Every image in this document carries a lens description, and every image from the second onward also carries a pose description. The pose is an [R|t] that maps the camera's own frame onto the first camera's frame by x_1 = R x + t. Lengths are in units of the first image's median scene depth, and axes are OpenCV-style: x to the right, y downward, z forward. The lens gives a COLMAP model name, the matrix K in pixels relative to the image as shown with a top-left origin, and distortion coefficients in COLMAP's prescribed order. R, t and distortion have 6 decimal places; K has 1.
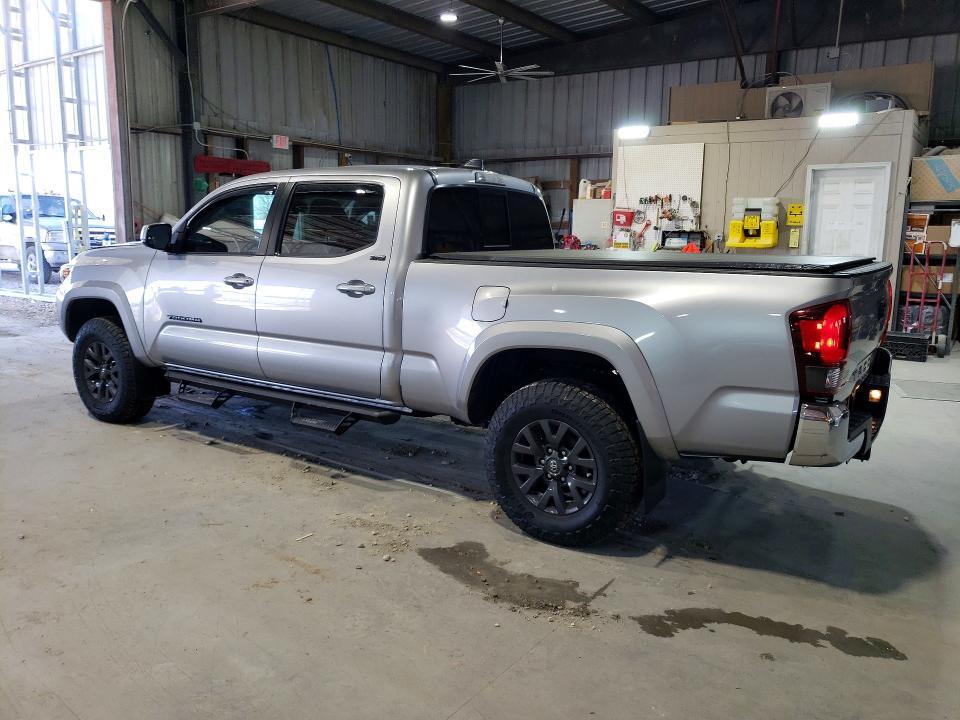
lens RADIAL K [[748.8, 0, 481.3], [0, 748.8, 359.2], [0, 0, 1]] dist [0.003539, 0.008127]
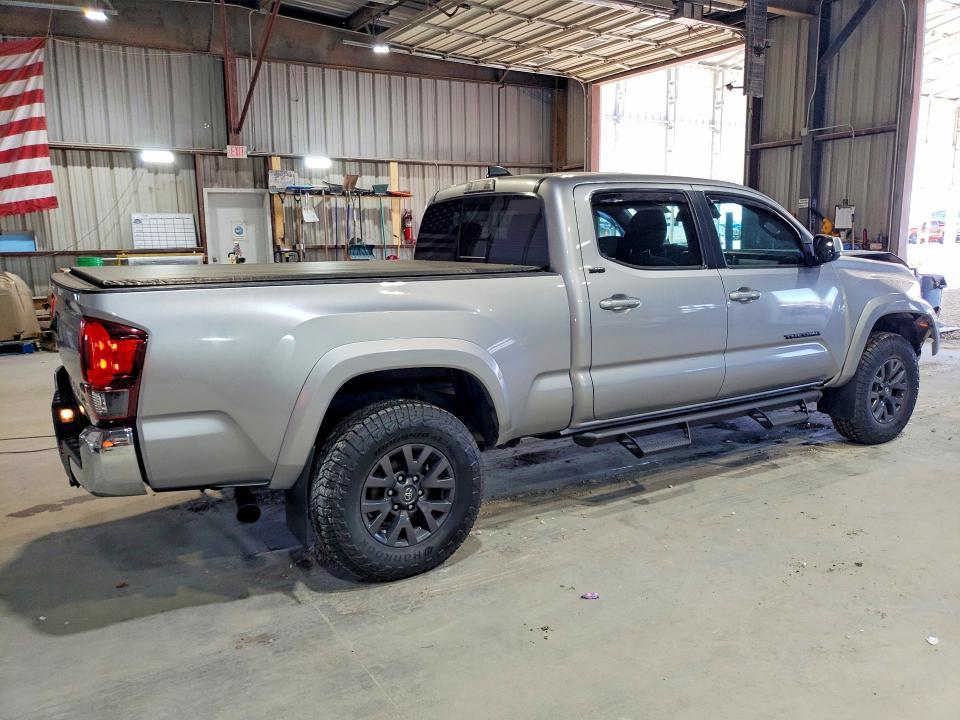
lens RADIAL K [[748.8, 0, 482.4], [0, 748.8, 358.5], [0, 0, 1]] dist [0.003539, 0.008127]
pose [[-0.407100, 0.139225, -0.902710, 0.999543], [-0.158378, 0.962584, 0.219884, -0.264746], [0.899548, 0.232484, -0.369818, 1.568491]]
